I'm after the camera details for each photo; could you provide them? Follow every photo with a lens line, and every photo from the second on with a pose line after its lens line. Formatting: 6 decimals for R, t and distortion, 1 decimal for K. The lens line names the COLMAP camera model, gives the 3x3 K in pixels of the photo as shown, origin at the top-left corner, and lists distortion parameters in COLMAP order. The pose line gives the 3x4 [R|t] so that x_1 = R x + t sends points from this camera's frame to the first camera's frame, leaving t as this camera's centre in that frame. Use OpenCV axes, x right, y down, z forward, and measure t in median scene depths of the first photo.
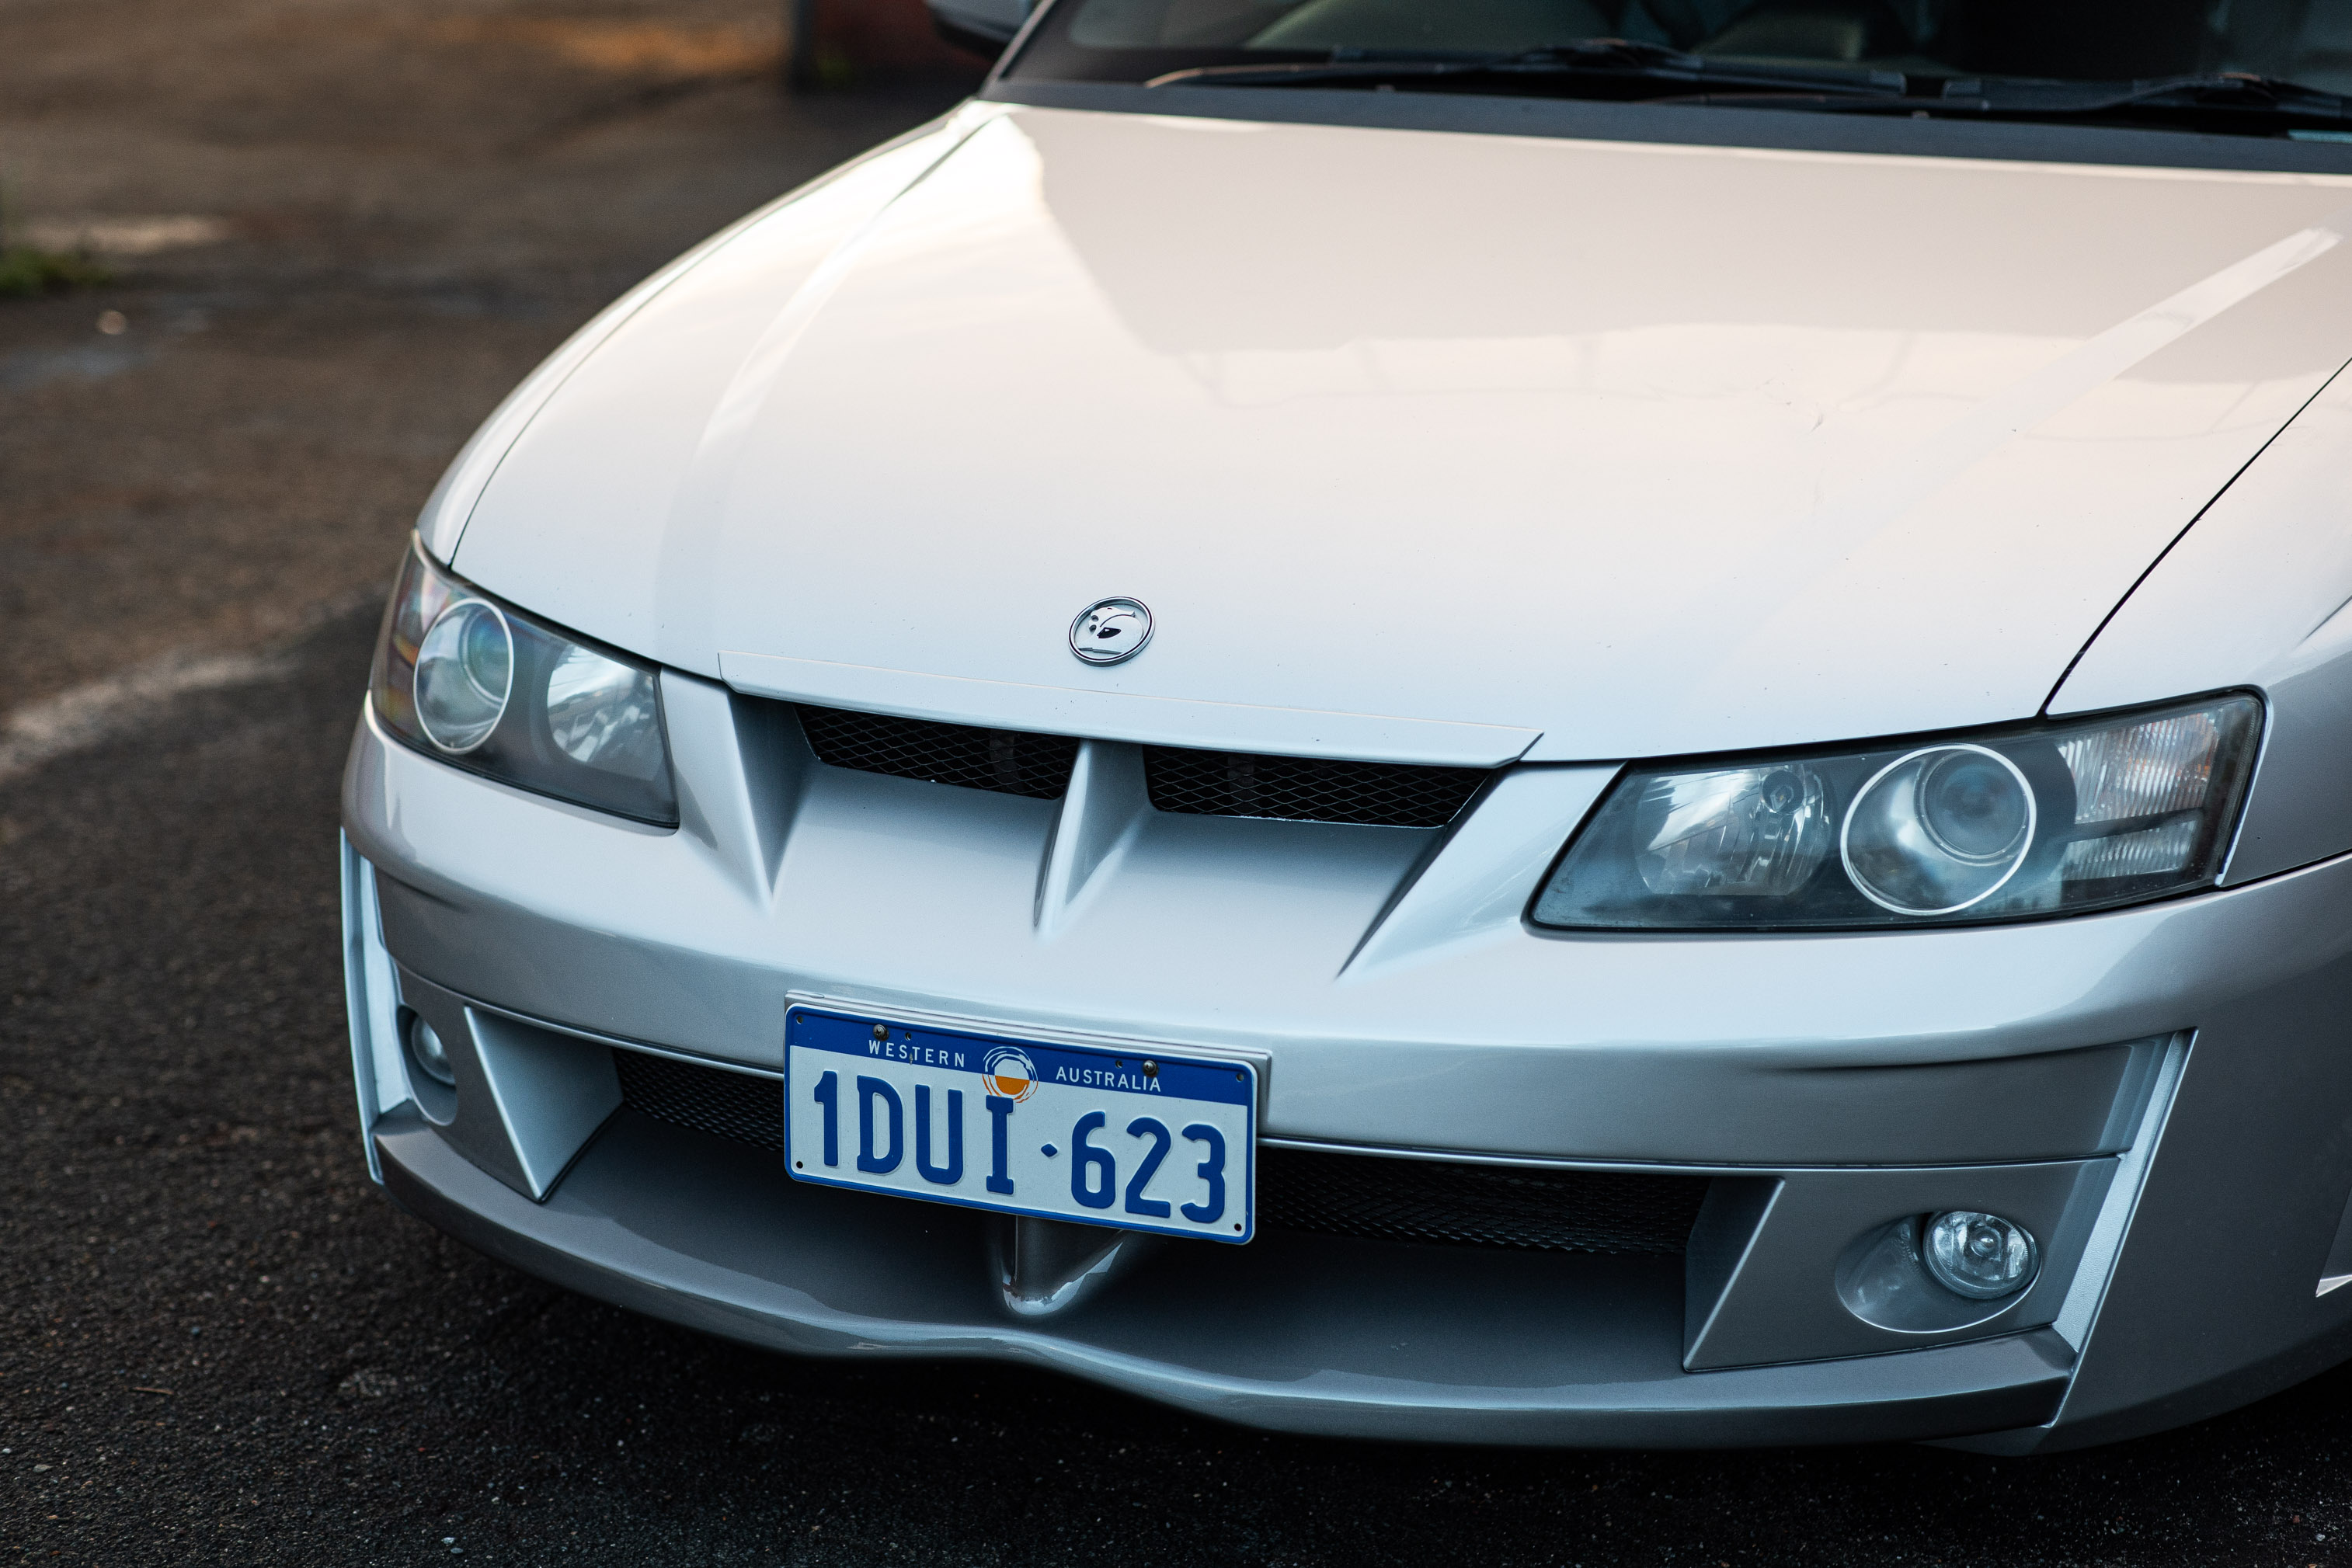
lens RADIAL K [[5802.8, 0, 1183.1], [0, 5802.8, 774.4], [0, 0, 1]] dist [0.063422, -0.481566]
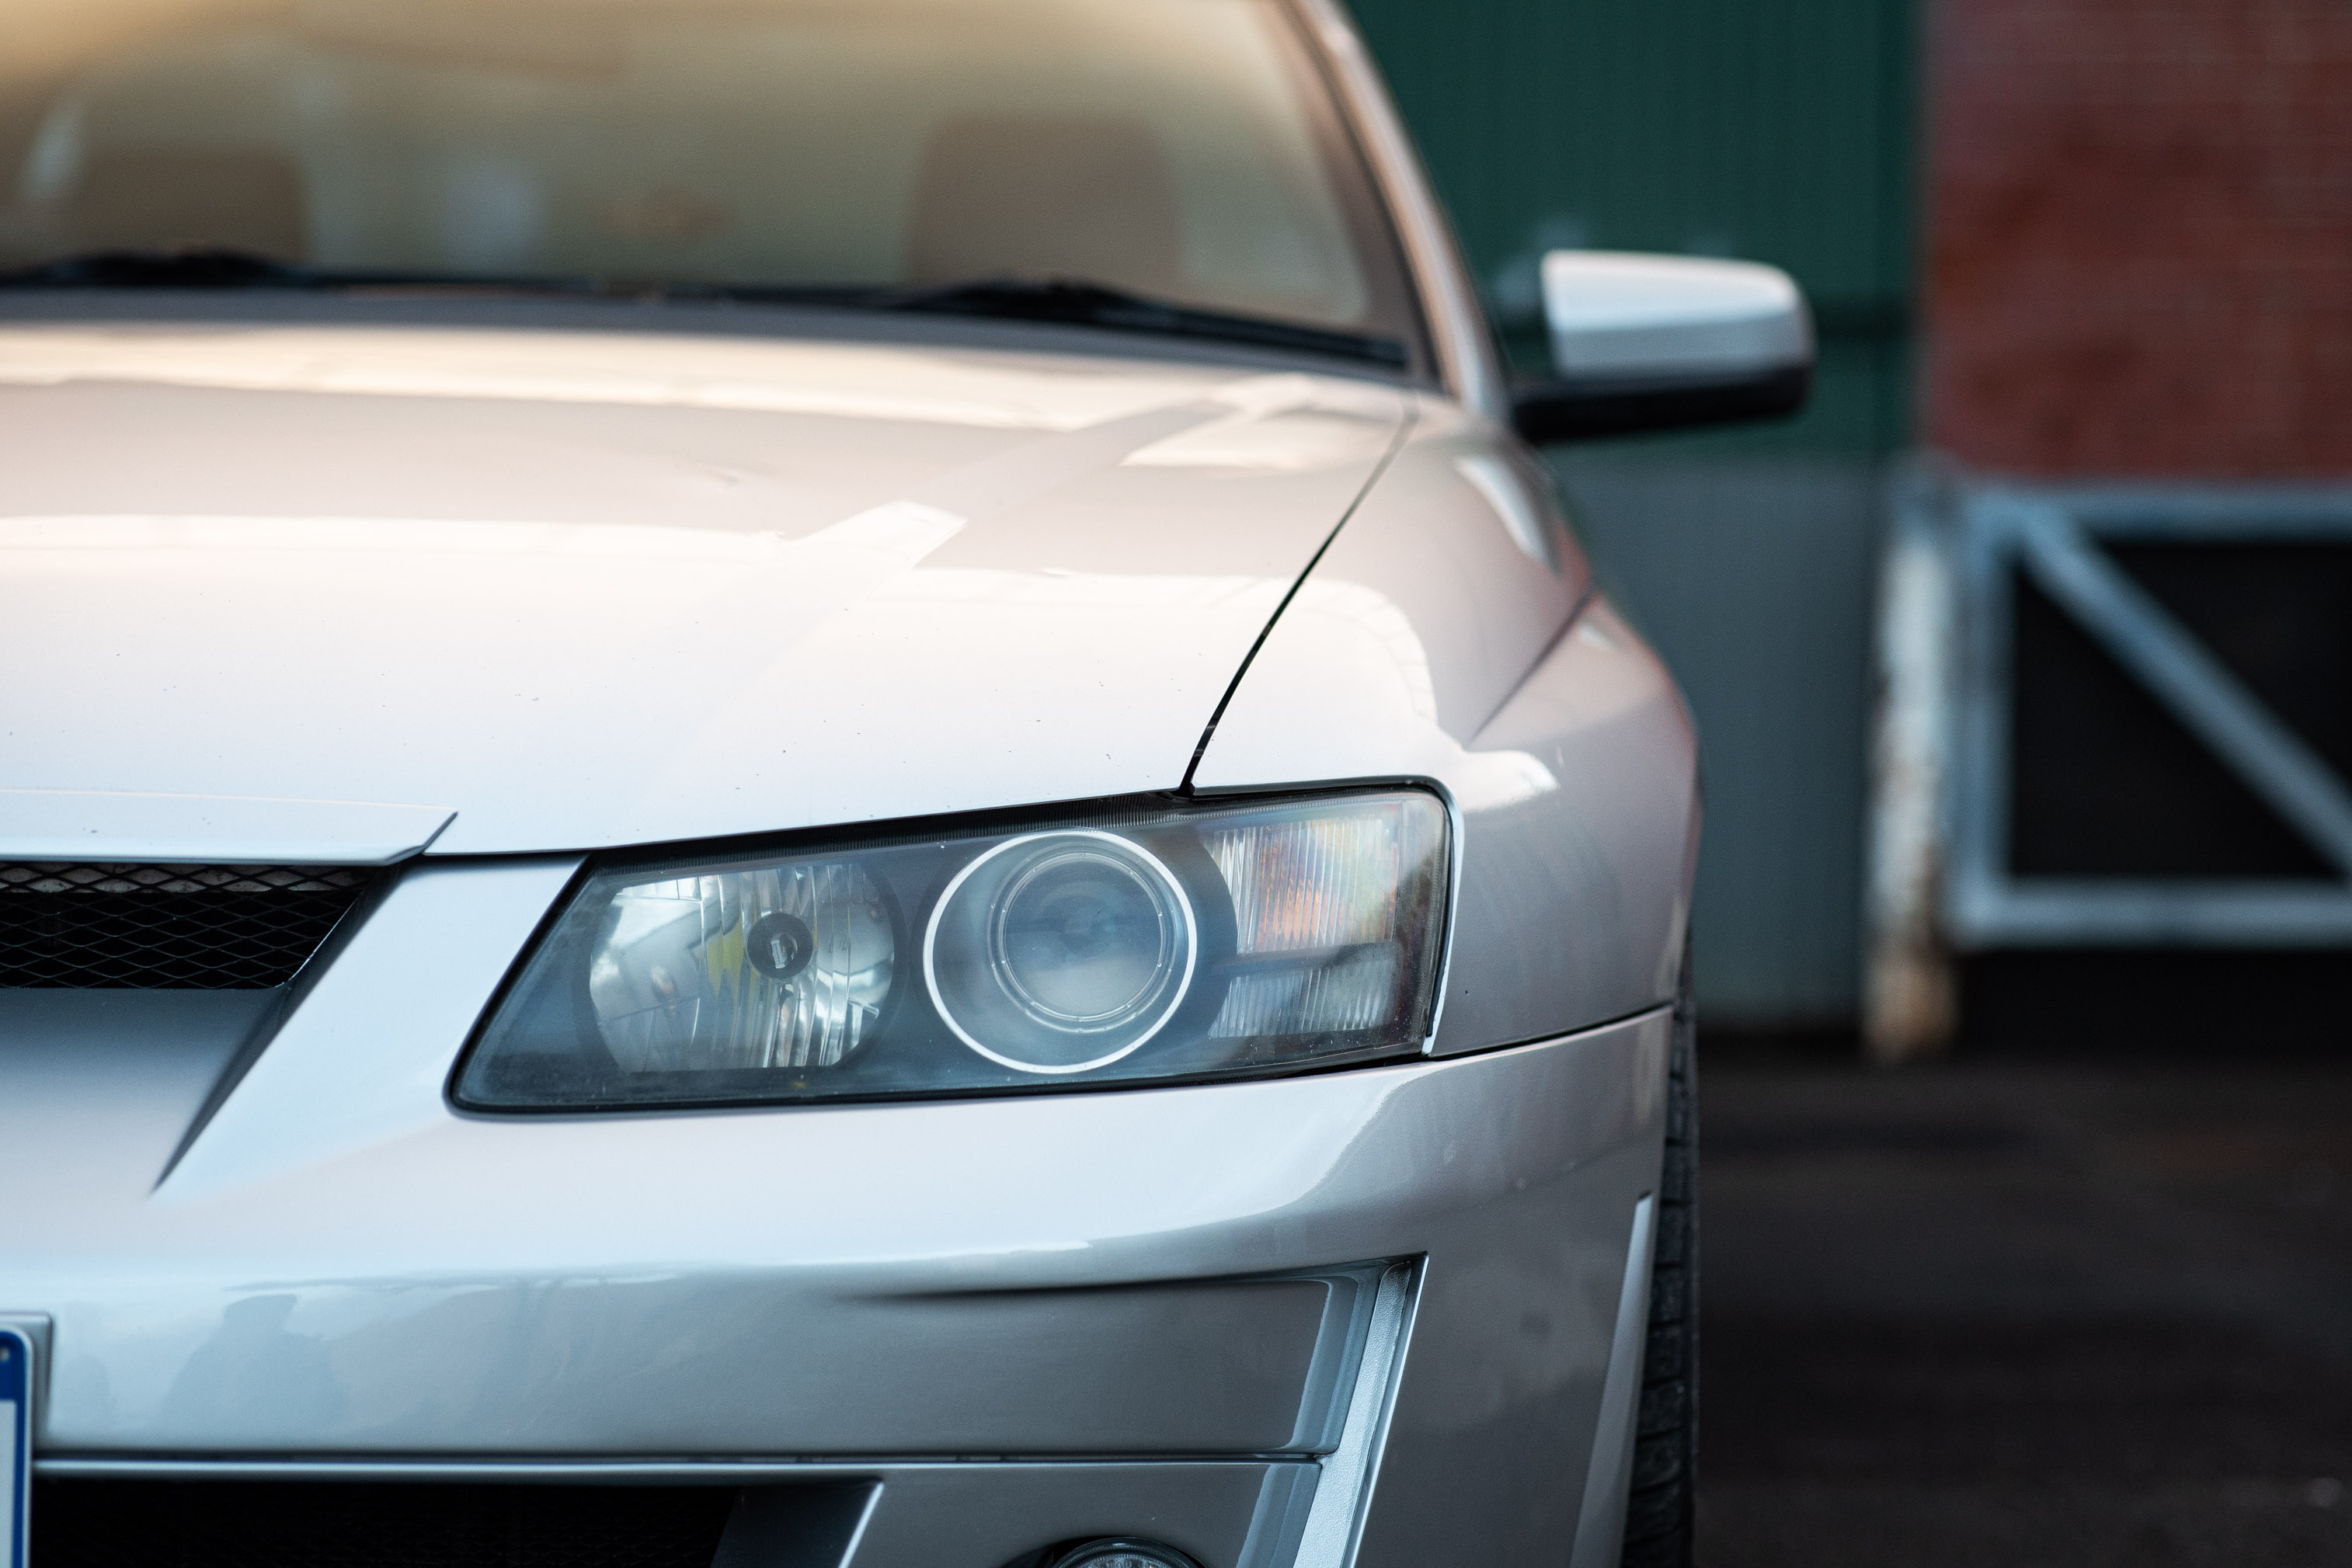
lens RADIAL K [[5734.7, 0, 1176.7], [0, 5734.7, 749.4], [0, 0, 1]] dist [0.026478, 0.470555]
pose [[0.931770, 0.008665, 0.362945, -0.091815], [0.074609, 0.973806, -0.214789, 0.125906], [-0.355300, 0.227213, 0.906717, 0.396441]]
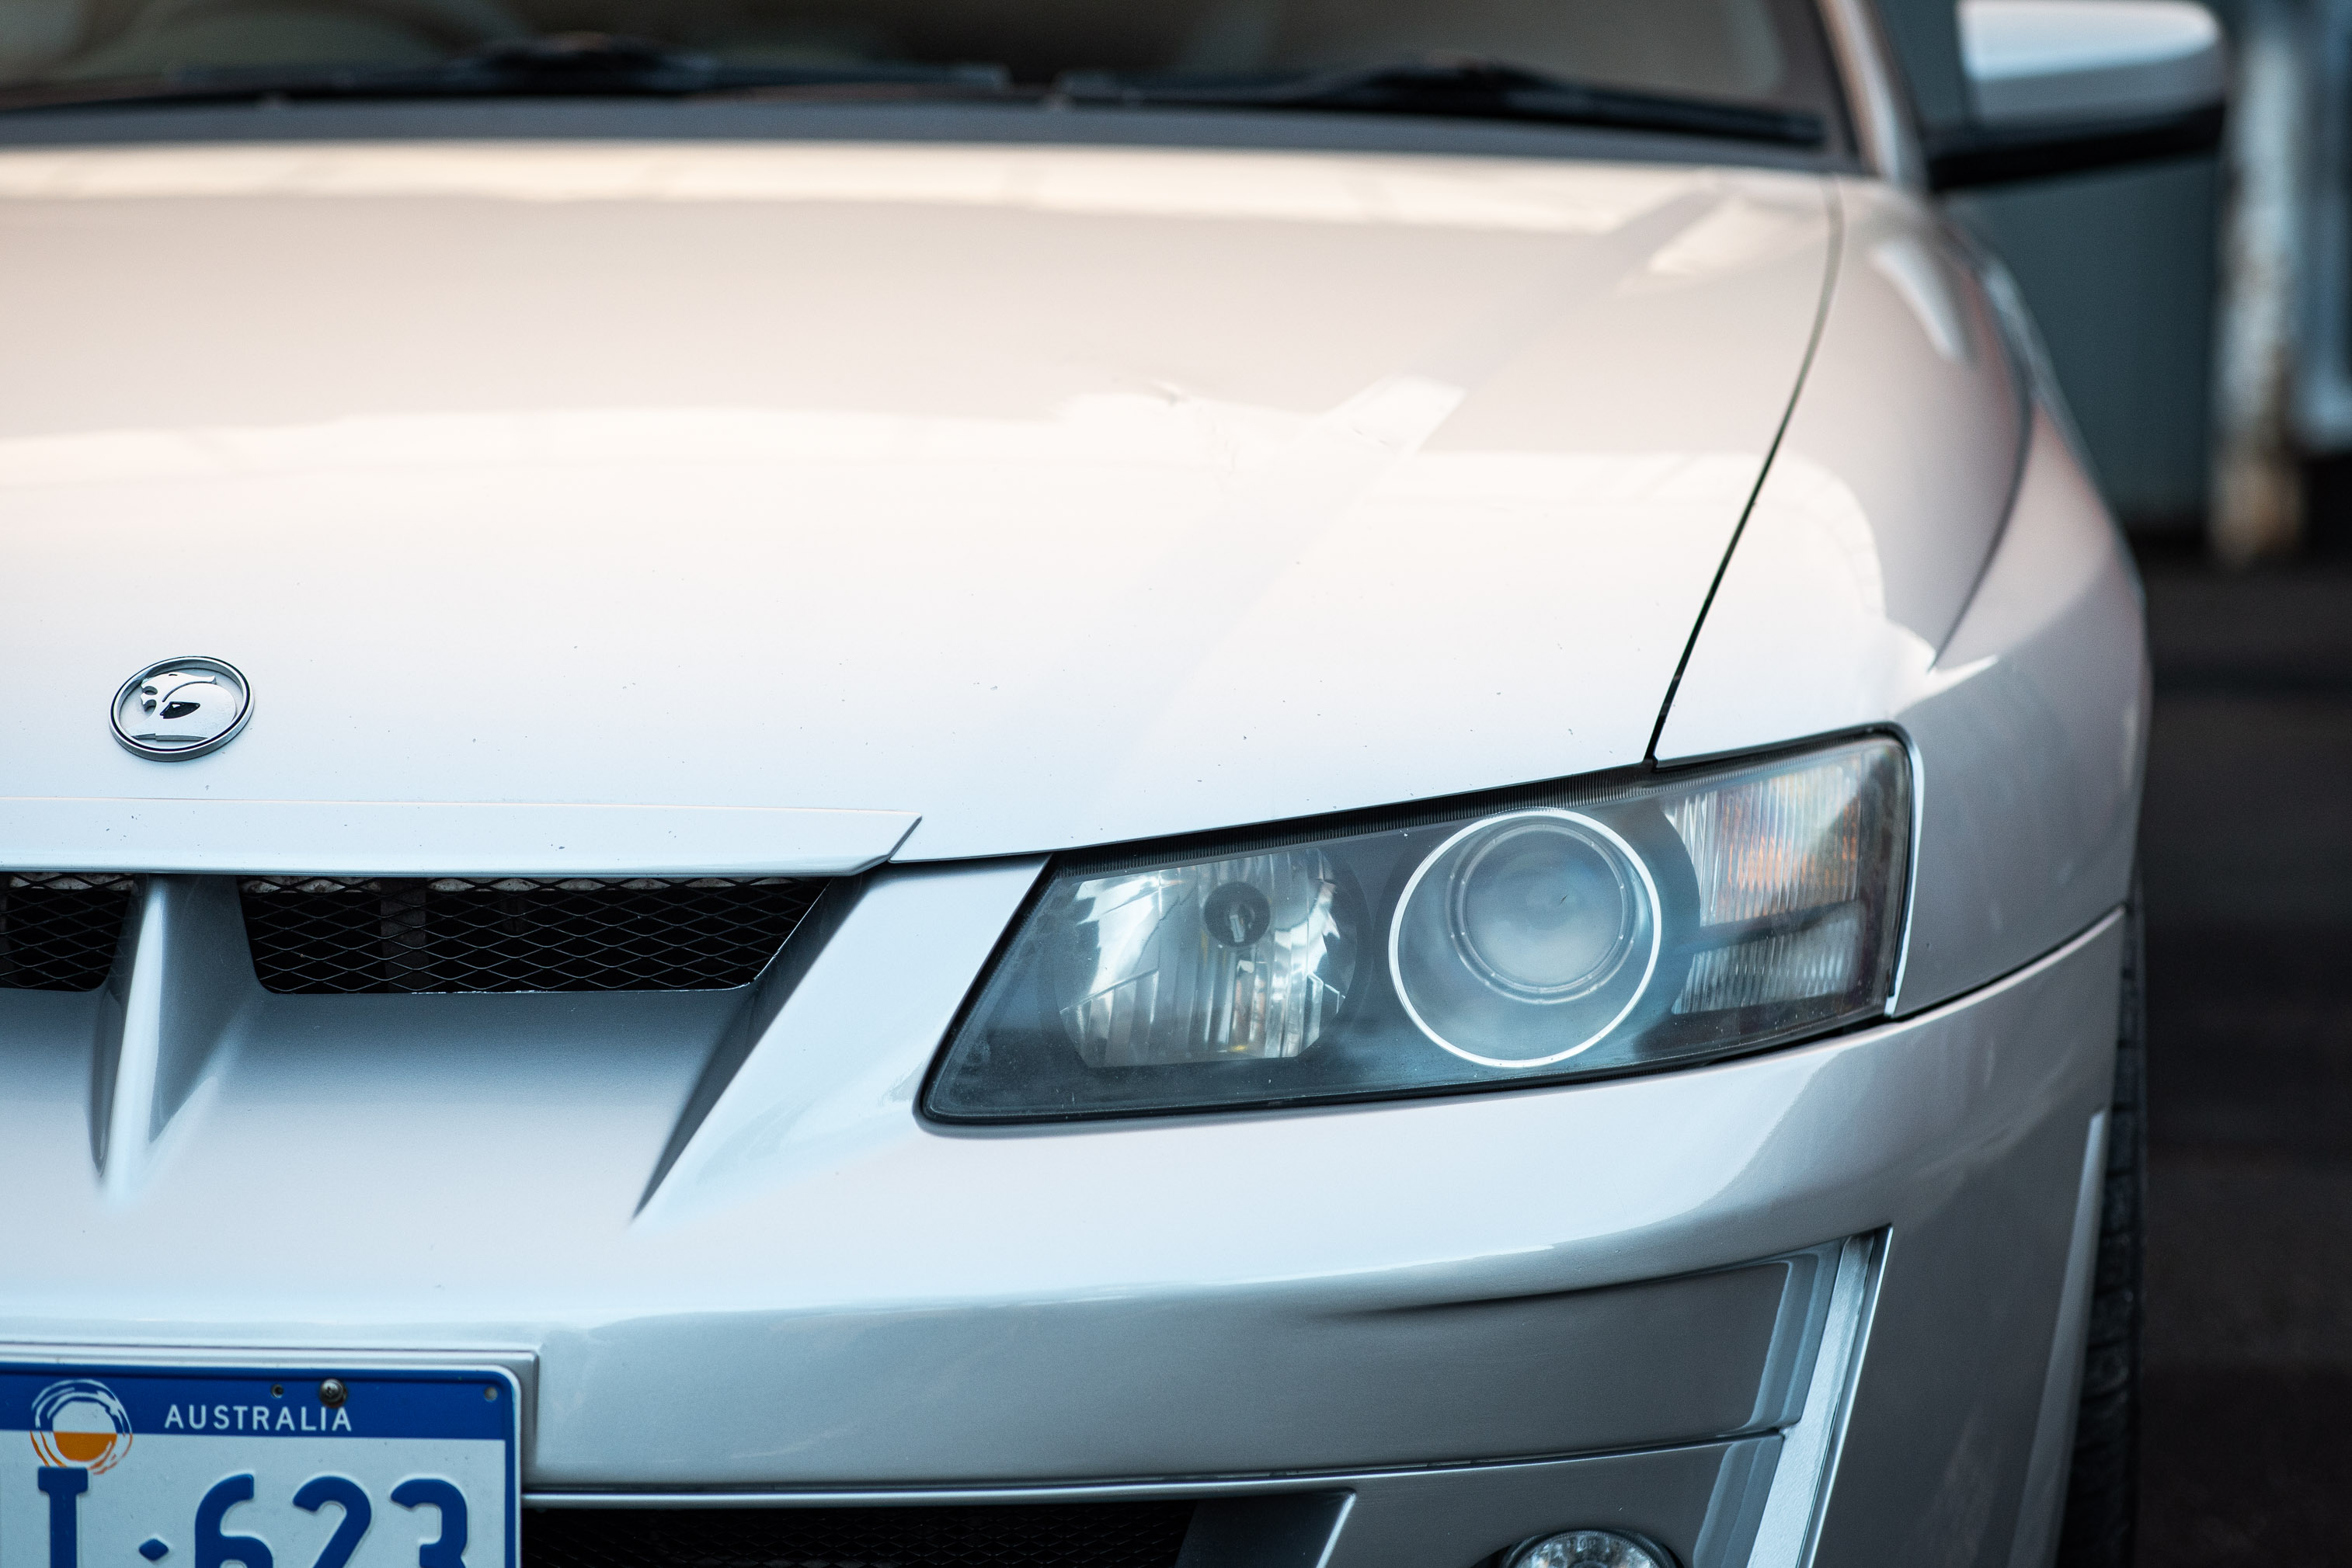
lens RADIAL K [[5735.5, 0, 1179.1], [0, 5735.5, 756.6], [0, 0, 1]] dist [0.035168, 0.591914]
pose [[0.948869, -0.034208, 0.313810, -0.105923], [0.070727, 0.991876, -0.105732, 0.053779], [-0.307643, 0.122521, 0.943581, 0.397559]]
